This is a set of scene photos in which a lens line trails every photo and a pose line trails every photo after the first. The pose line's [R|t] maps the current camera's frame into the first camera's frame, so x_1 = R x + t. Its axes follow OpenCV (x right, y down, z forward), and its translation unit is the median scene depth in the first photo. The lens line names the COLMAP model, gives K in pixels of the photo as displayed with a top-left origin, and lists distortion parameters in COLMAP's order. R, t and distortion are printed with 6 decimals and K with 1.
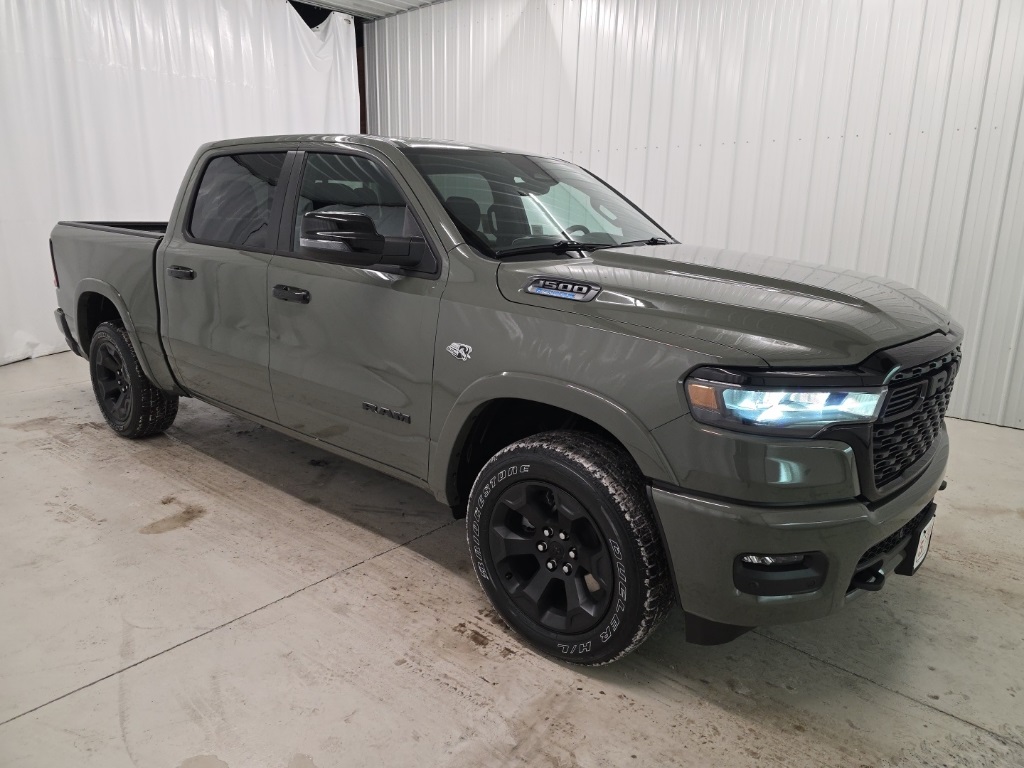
lens RADIAL K [[683.7, 0, 511.9], [0, 683.7, 384.7], [0, 0, 1]] dist [0.040956, -0.031830]
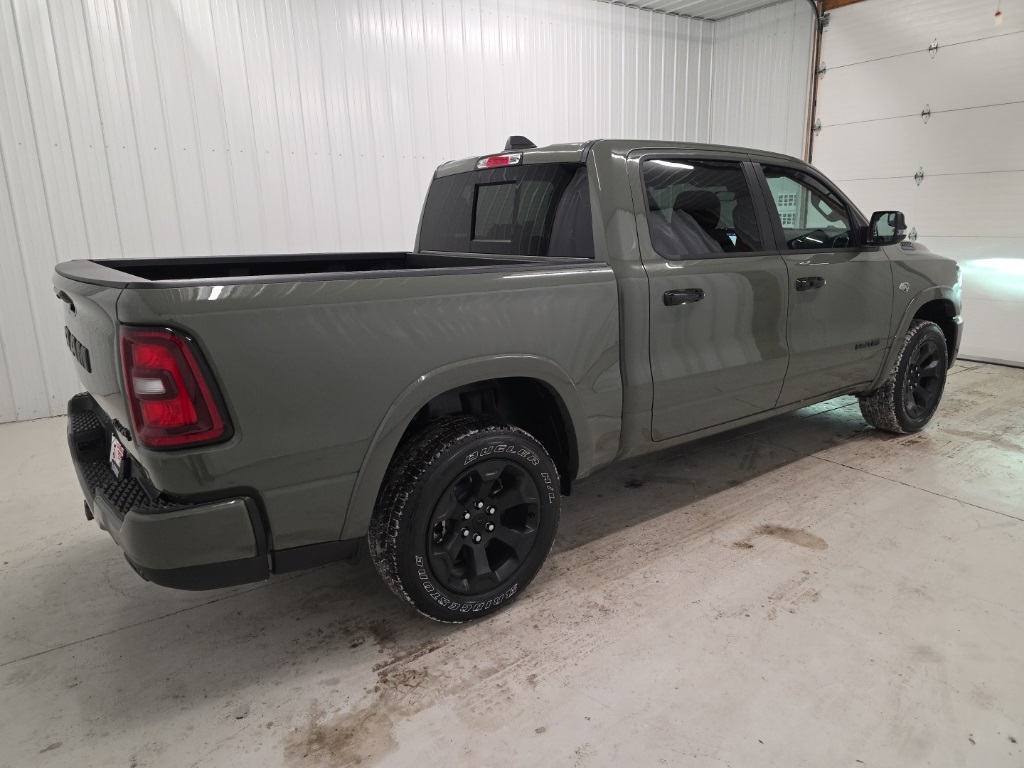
lens RADIAL K [[683.7, 0, 509.4], [0, 683.7, 383.6], [0, 0, 1]] dist [0.040956, -0.031830]
pose [[0.229738, -0.245323, 0.941826, -1.399096], [0.270035, 0.945783, 0.180485, -0.280164], [-0.935041, 0.212862, 0.283528, 1.022359]]
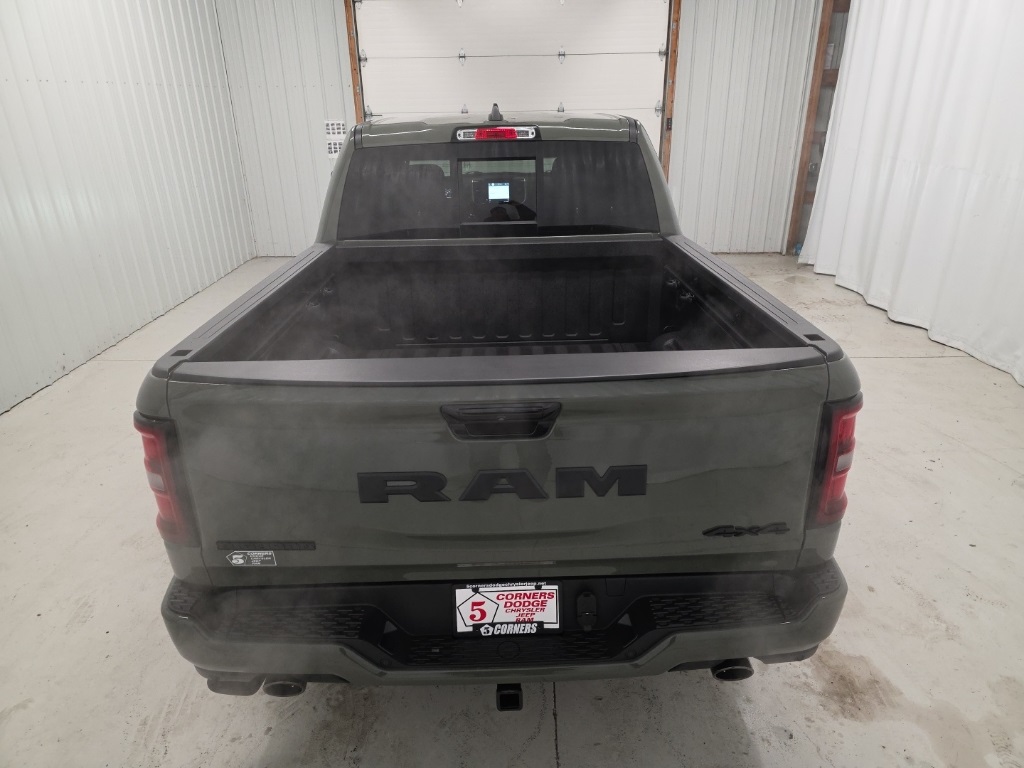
lens RADIAL K [[683.7, 0, 514.3], [0, 683.7, 386.4], [0, 0, 1]] dist [0.040956, -0.031830]
pose [[-0.660836, -0.289991, 0.692243, -1.131155], [0.196865, 0.823069, 0.532730, -0.601659], [-0.724251, 0.488326, -0.486825, 1.807919]]
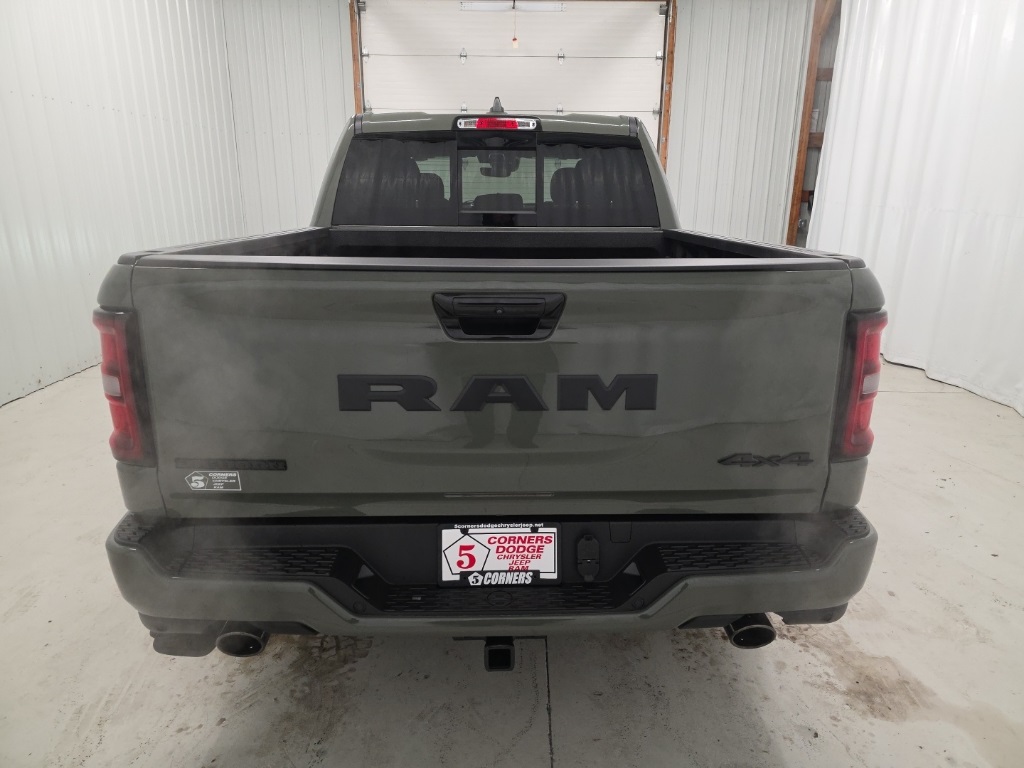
lens RADIAL K [[683.7, 0, 517.5], [0, 683.7, 376.0], [0, 0, 1]] dist [0.040956, -0.031830]
pose [[-0.666978, -0.215385, 0.713267, -1.128717], [0.170973, 0.887517, 0.427881, -0.490009], [-0.725196, 0.407336, -0.555129, 1.839687]]
